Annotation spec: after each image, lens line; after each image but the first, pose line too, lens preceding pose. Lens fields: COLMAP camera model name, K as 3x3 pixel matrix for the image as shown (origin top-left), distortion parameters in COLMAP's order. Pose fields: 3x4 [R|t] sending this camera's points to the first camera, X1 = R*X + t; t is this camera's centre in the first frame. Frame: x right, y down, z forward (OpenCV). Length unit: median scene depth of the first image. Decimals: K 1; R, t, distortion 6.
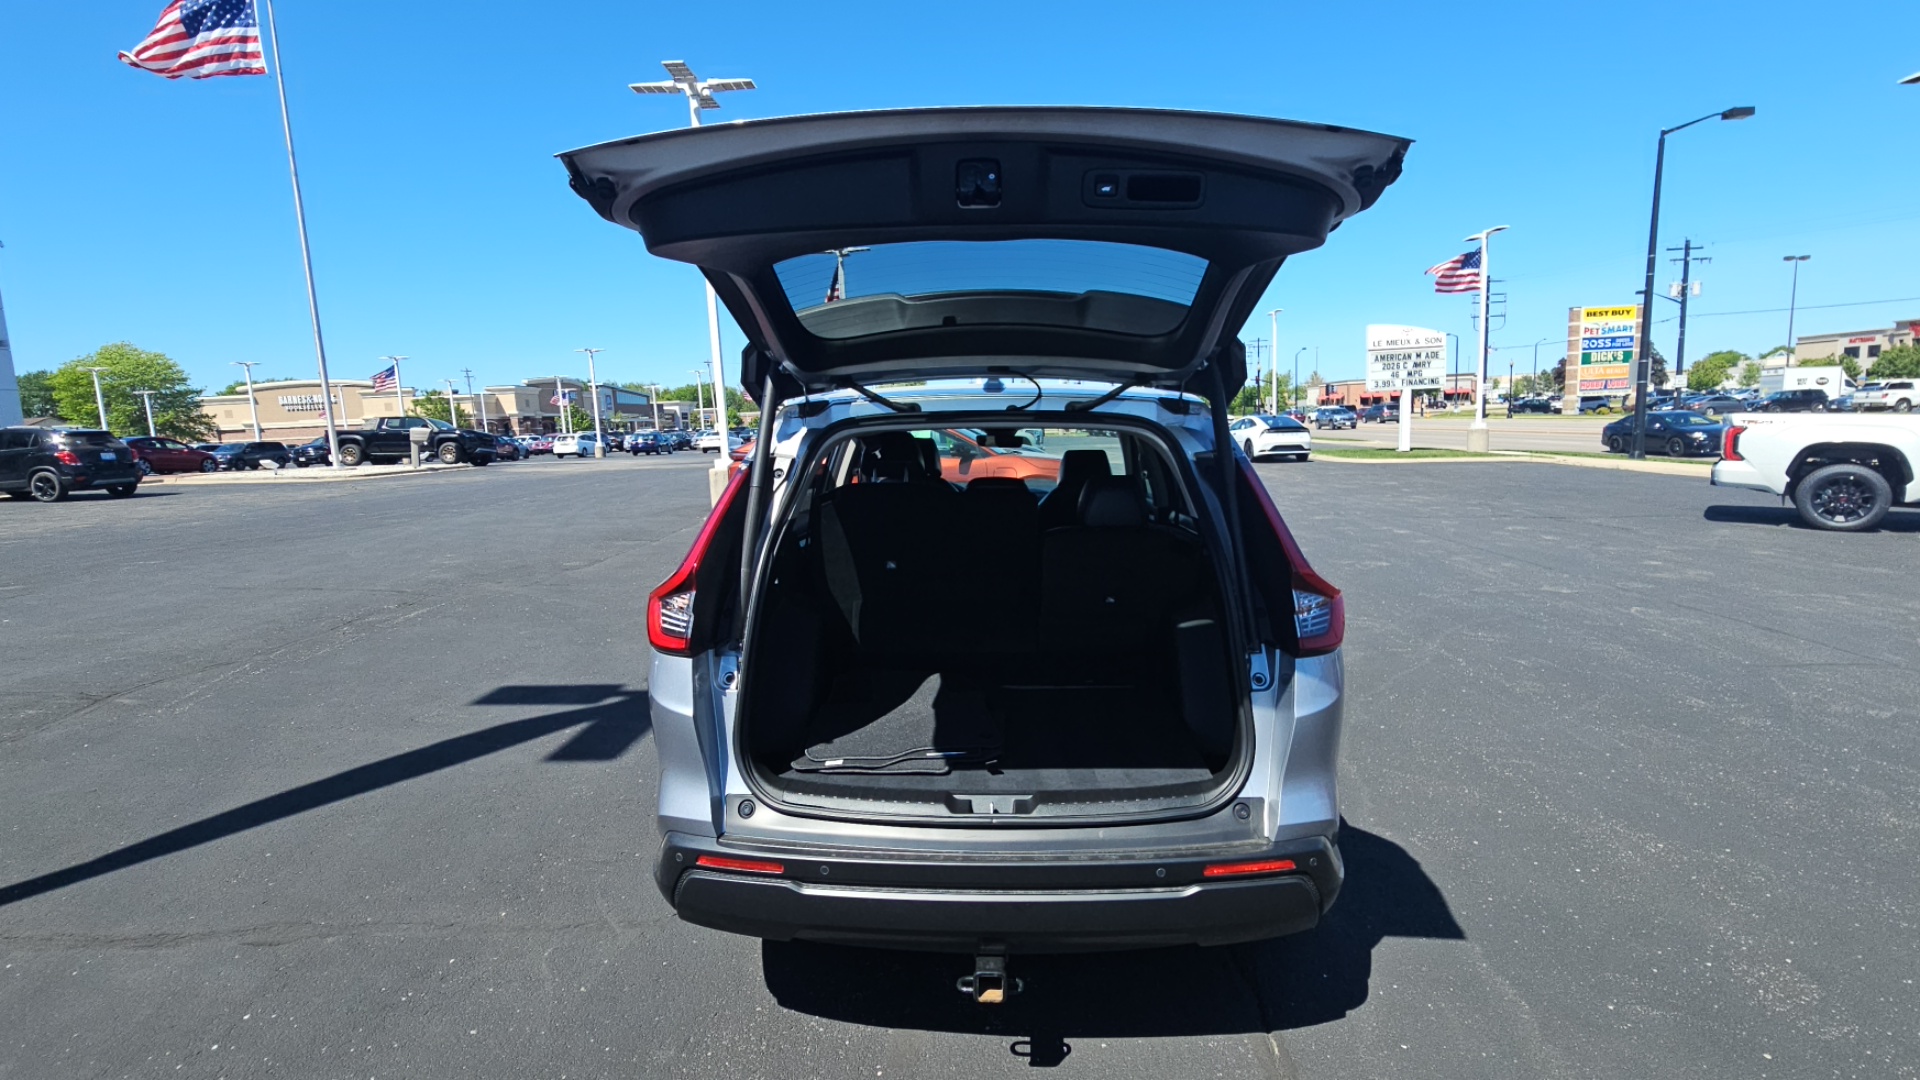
lens RADIAL K [[862.7, 0, 975.9], [0, 862.7, 539.2], [0, 0, 1]] dist [0.003487, -0.003392]
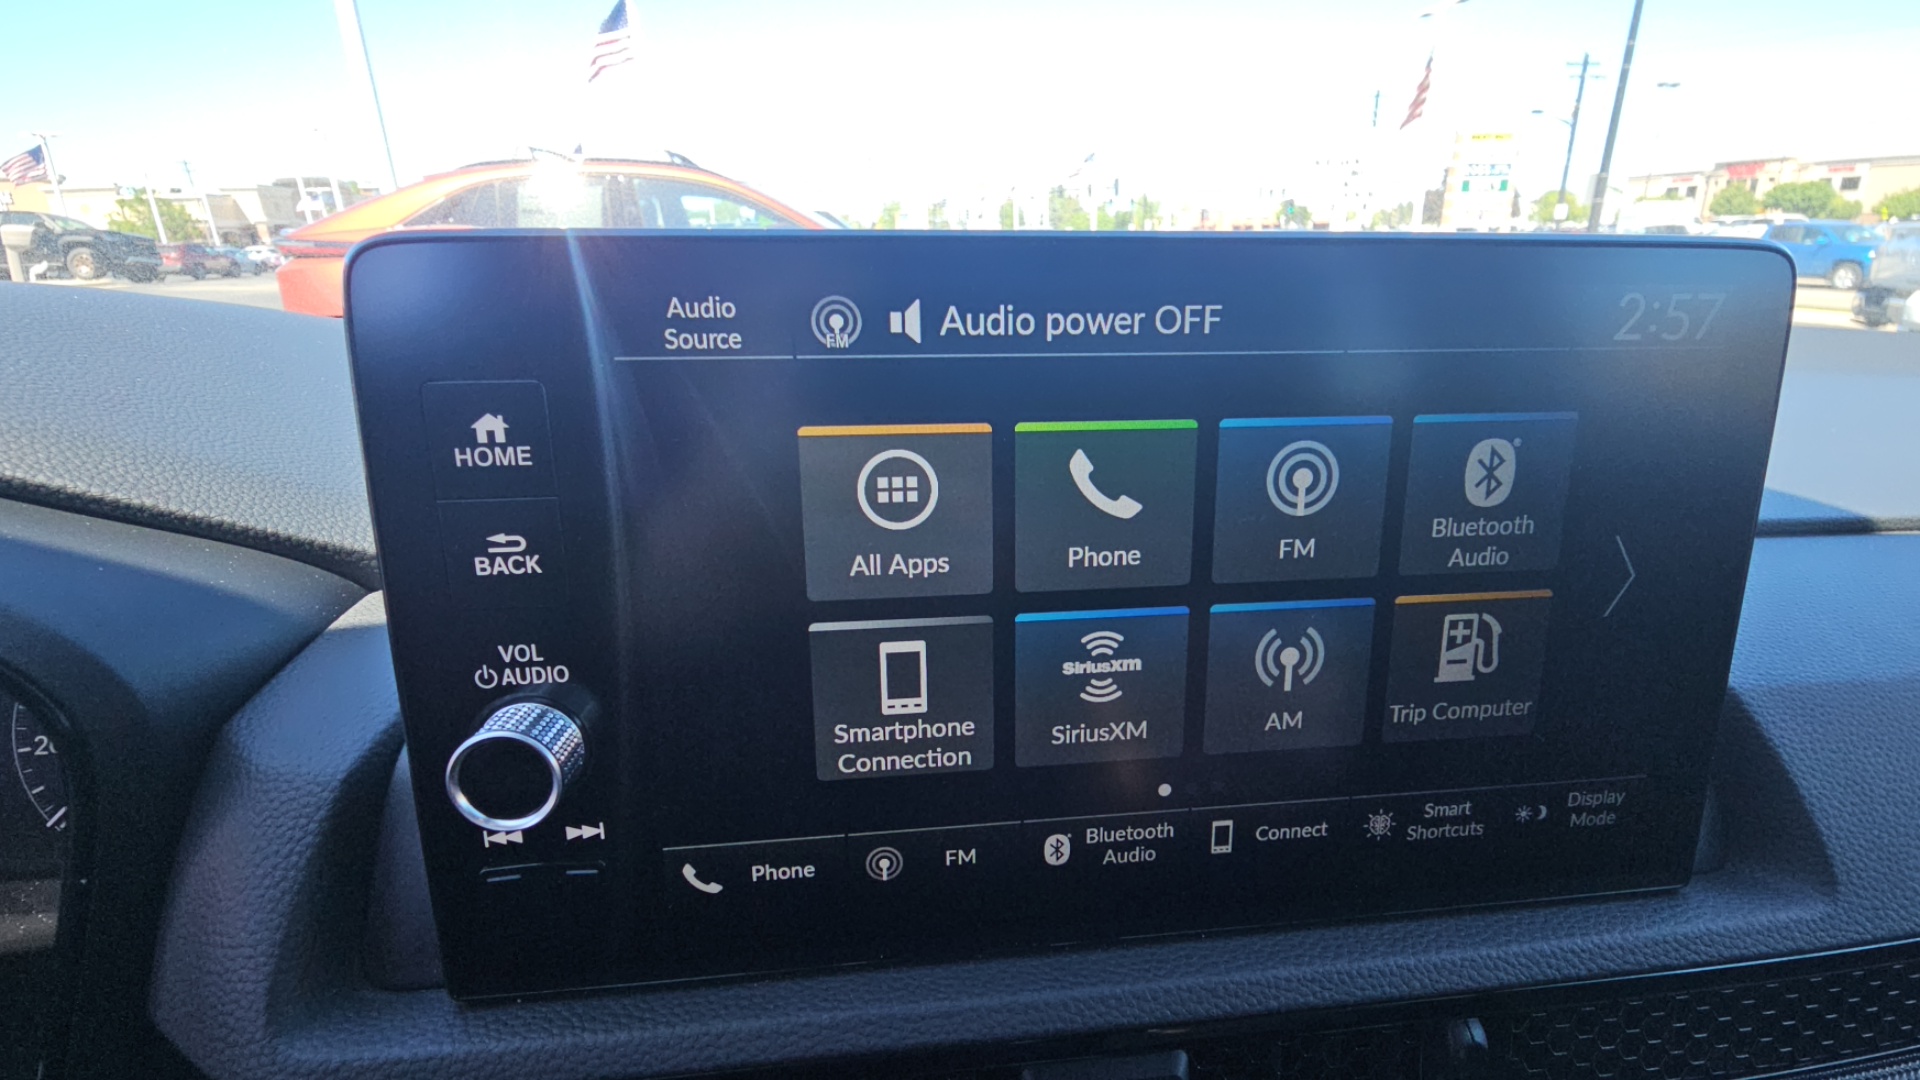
lens RADIAL K [[867.7, 0, 977.8], [0, 867.7, 537.7], [0, 0, 1]] dist [0.008012, -0.009149]
pose [[0.987246, -0.031346, 0.156084, 0.004588], [0.001640, 0.982374, 0.186921, -0.012315], [-0.159192, -0.184281, 0.969896, 0.182330]]
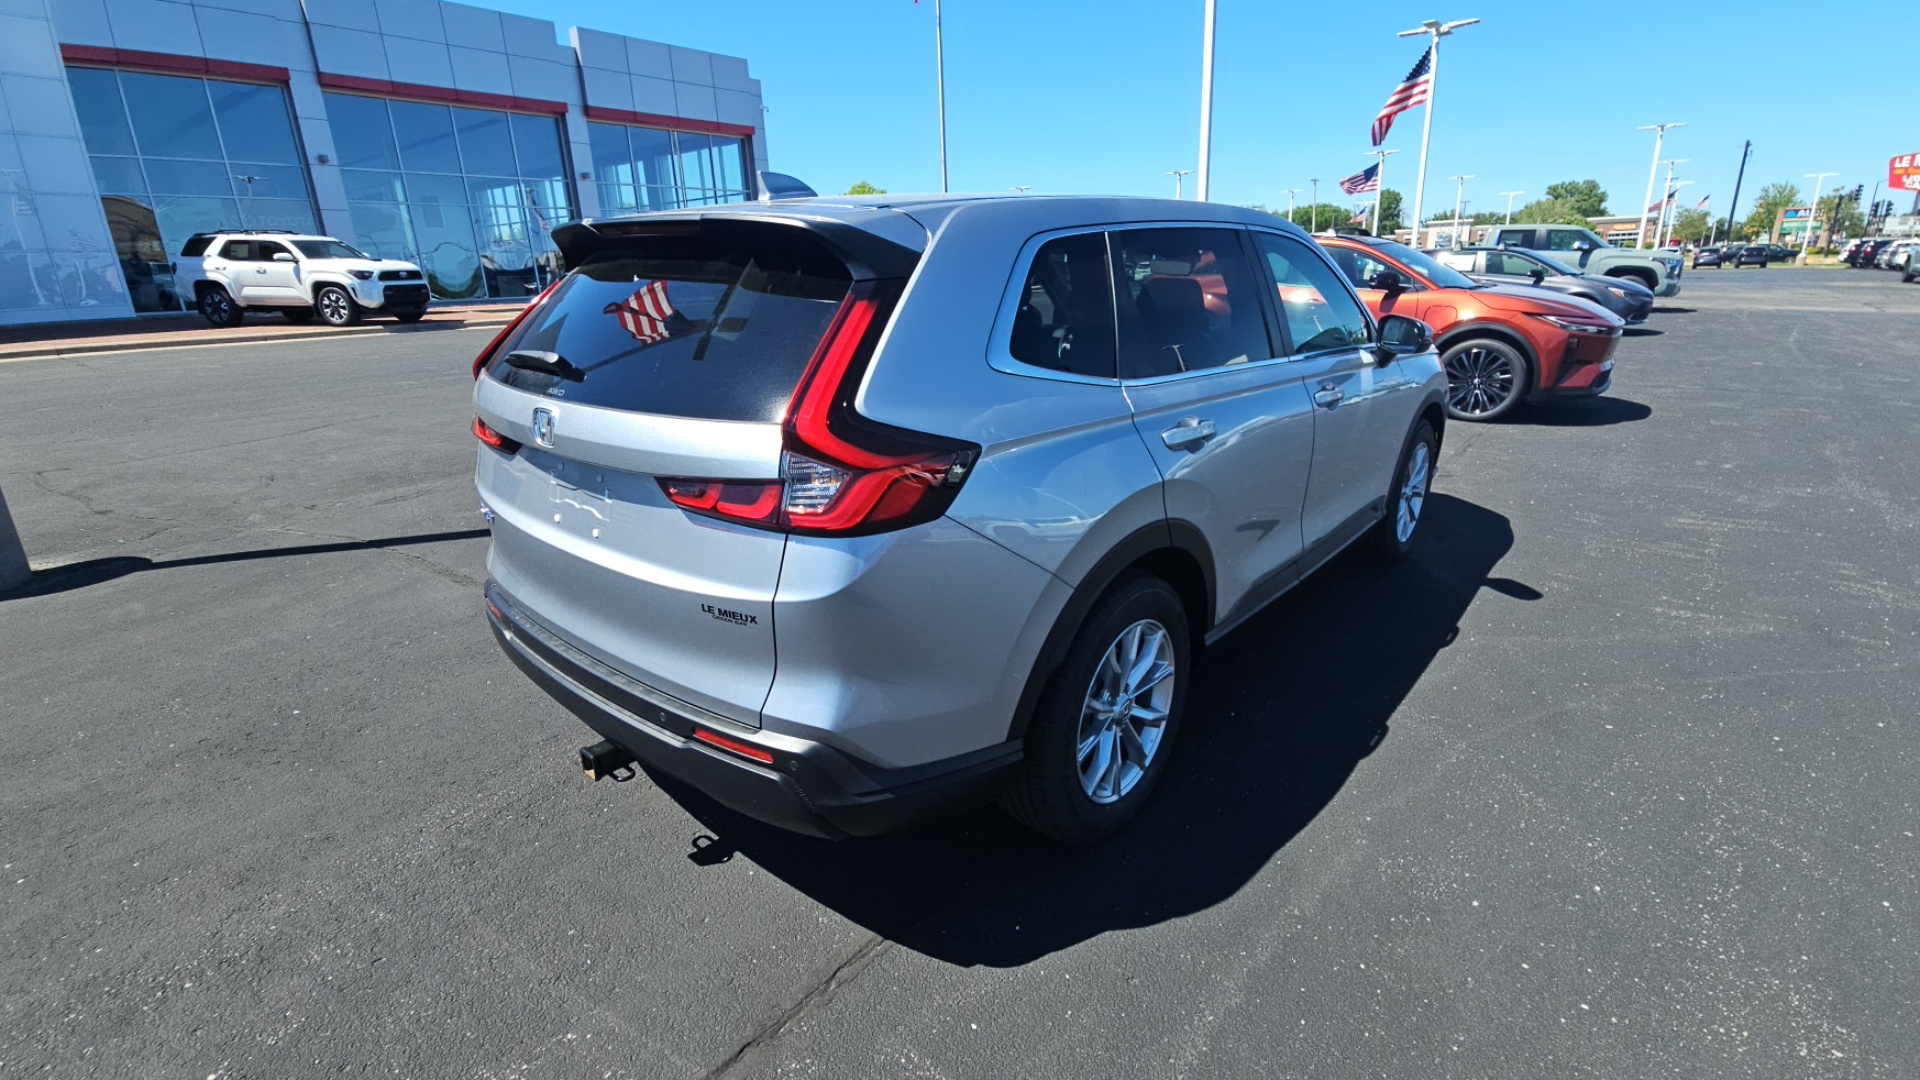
lens RADIAL K [[862.7, 0, 975.9], [0, 862.7, 539.2], [0, 0, 1]] dist [0.003487, -0.003392]
pose [[0.789570, 0.199969, -0.580166, 0.075063], [-0.086546, 0.972254, 0.217329, -0.003981], [0.607527, -0.121386, 0.784969, 0.034617]]
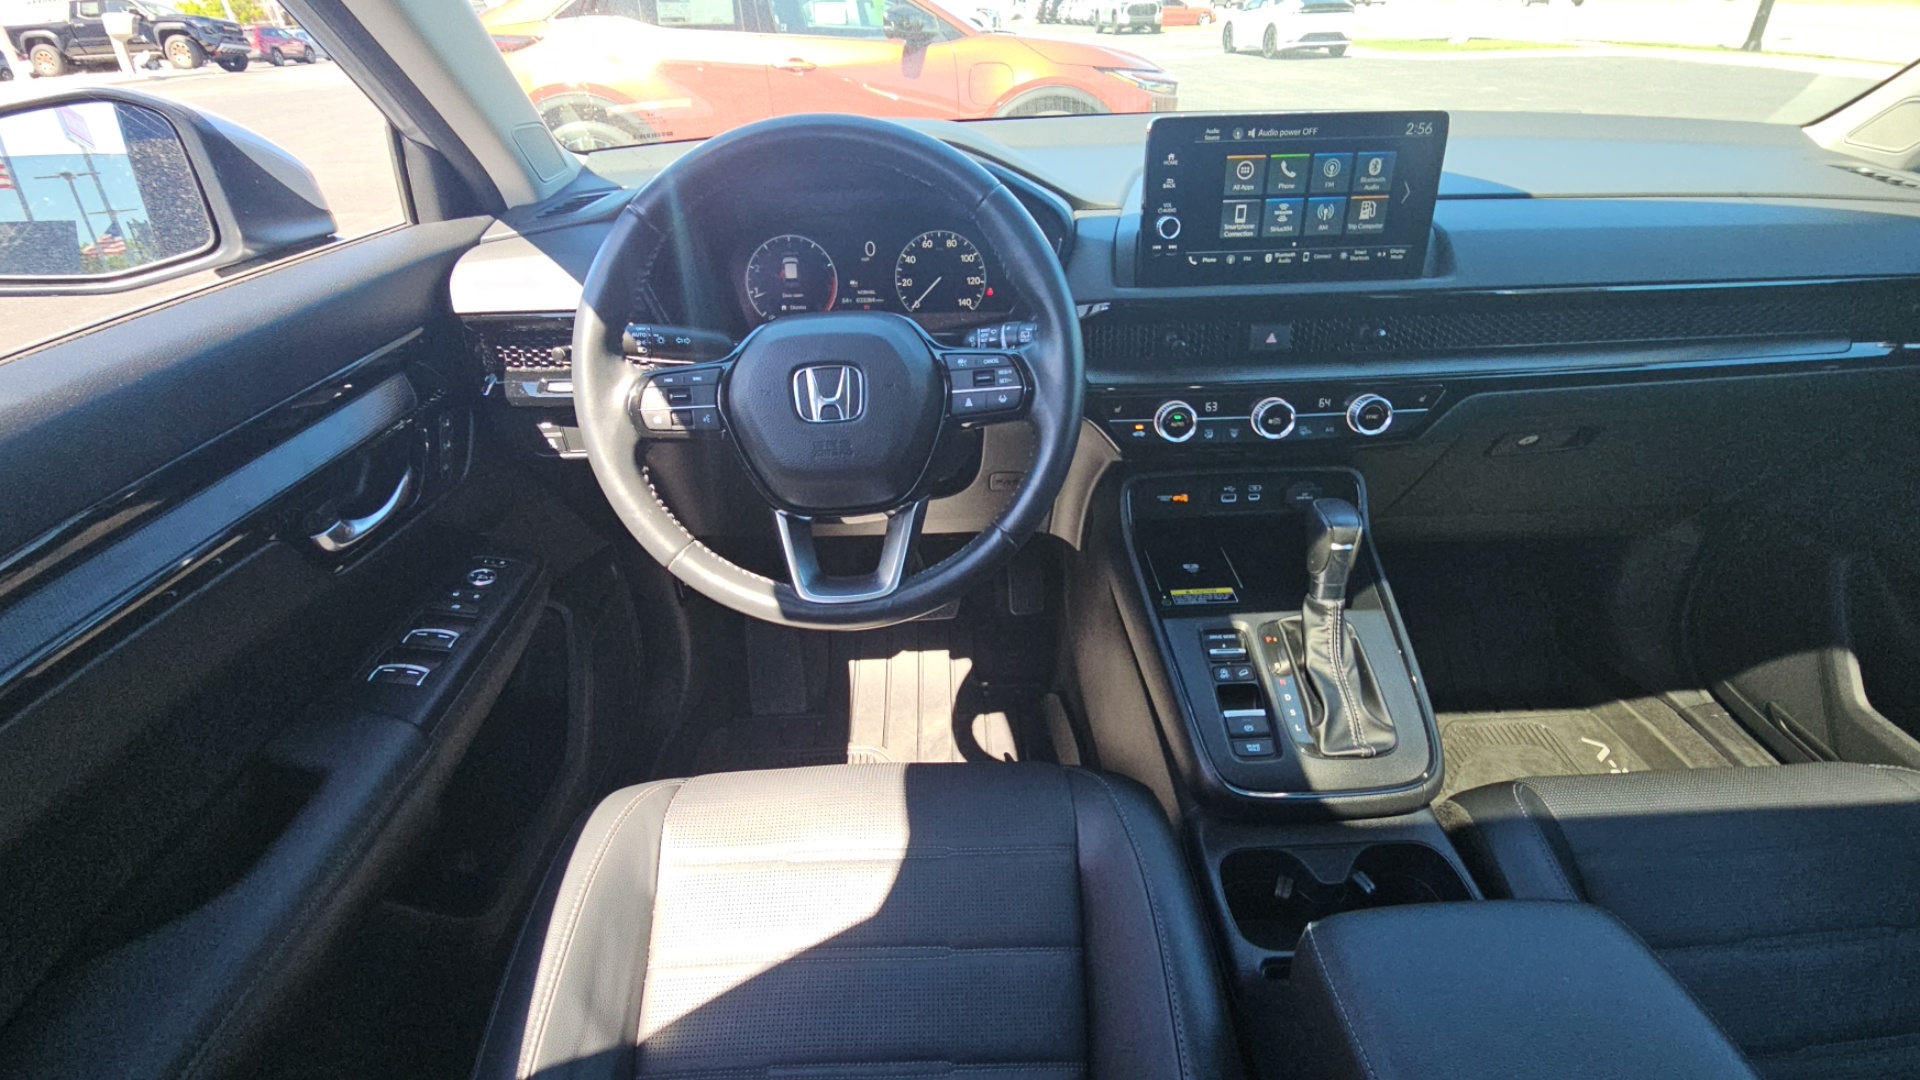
lens RADIAL K [[860.1, 0, 975.7], [0, 860.1, 537.9], [0, 0, 1]] dist [0.009877, -0.008655]
pose [[0.997131, -0.041176, 0.063511, -0.006253], [0.012154, 0.915301, 0.402587, -0.011983], [-0.074709, -0.400660, 0.913176, 0.157867]]
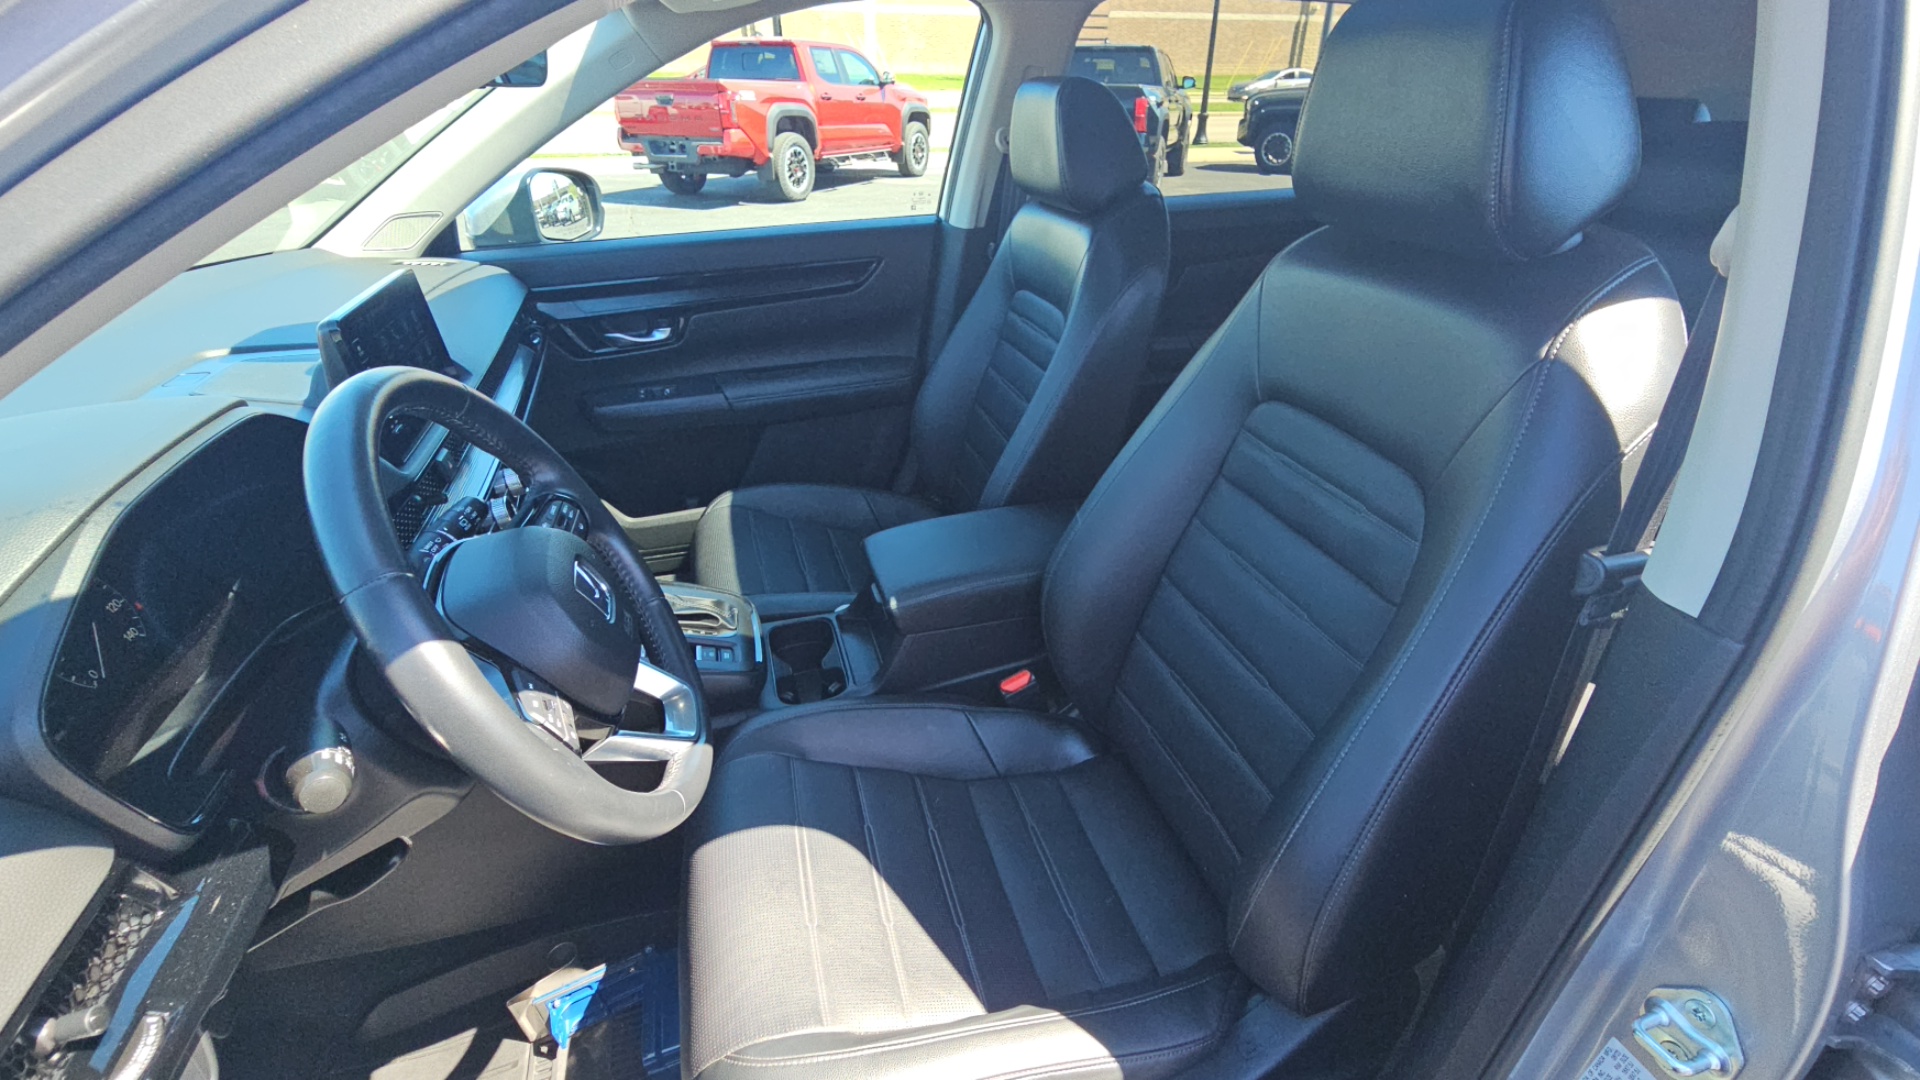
lens RADIAL K [[865.9, 0, 990.8], [0, 865.9, 533.6], [0, 0, 1]] dist [-0.005225, -0.000579]
pose [[-0.334037, -0.427284, 0.840147, -0.032755], [0.128562, 0.862362, 0.489697, -0.018255], [-0.933751, 0.271588, -0.233128, 0.176578]]
